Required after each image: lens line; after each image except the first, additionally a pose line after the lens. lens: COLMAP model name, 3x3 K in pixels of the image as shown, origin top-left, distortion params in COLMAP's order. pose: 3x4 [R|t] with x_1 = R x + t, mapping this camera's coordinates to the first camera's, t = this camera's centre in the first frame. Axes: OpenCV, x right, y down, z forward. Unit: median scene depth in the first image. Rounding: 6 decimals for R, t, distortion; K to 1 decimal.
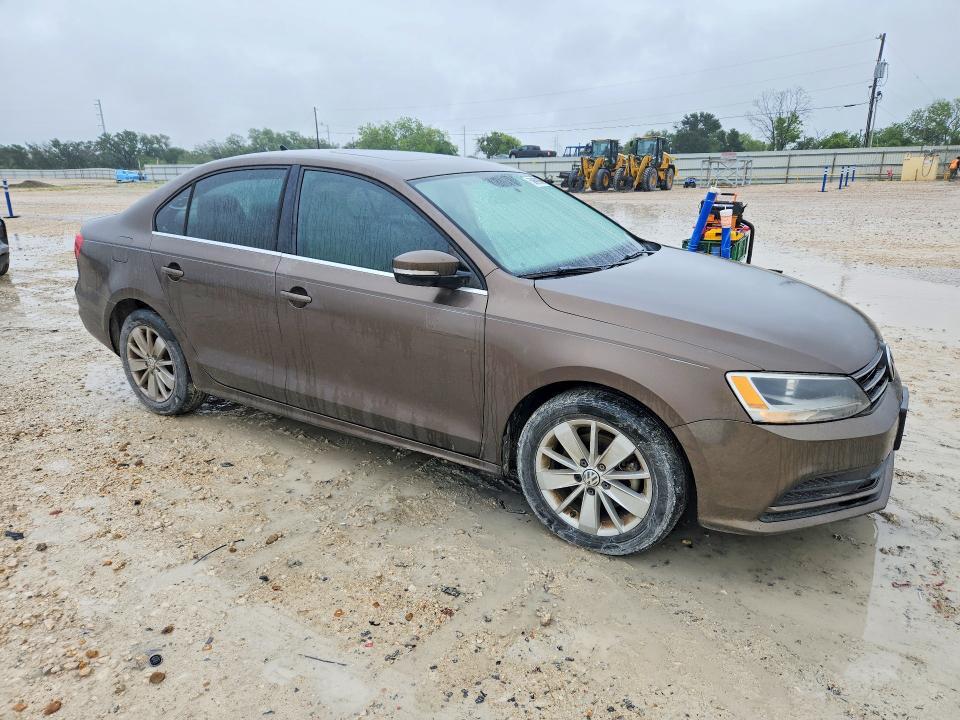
lens RADIAL K [[755.0, 0, 486.5], [0, 755.0, 359.0], [0, 0, 1]] dist [0.023813, -0.006015]
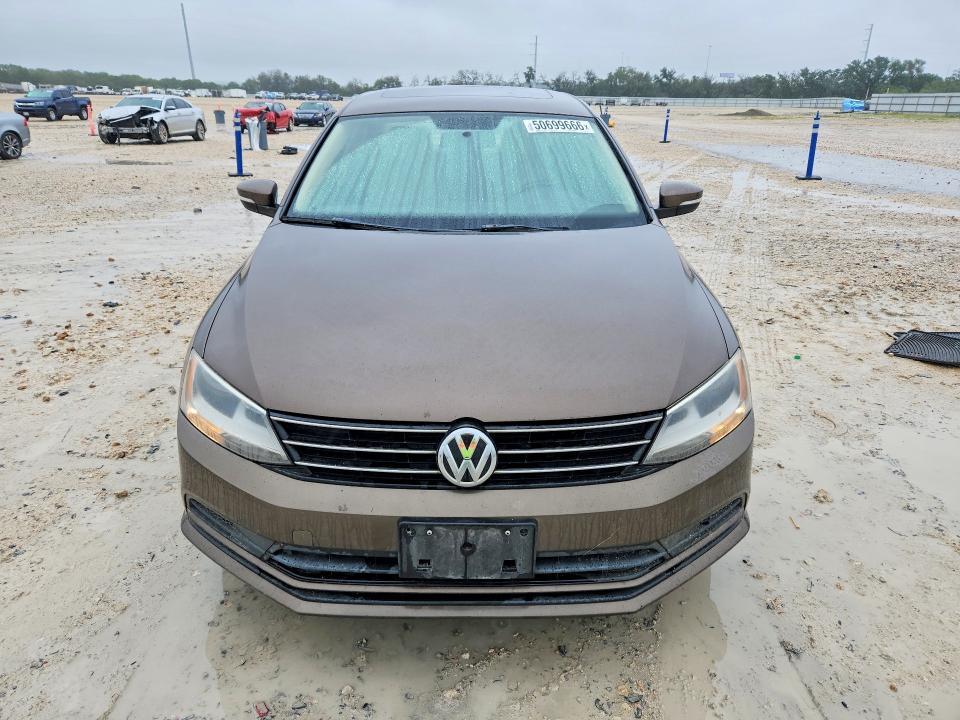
lens RADIAL K [[755.0, 0, 486.5], [0, 755.0, 359.0], [0, 0, 1]] dist [0.023813, -0.006015]
pose [[0.438795, 0.306337, -0.844758, 0.233775], [-0.229631, 0.947109, 0.224175, -0.047520], [0.868751, 0.095616, 0.485931, 0.162755]]
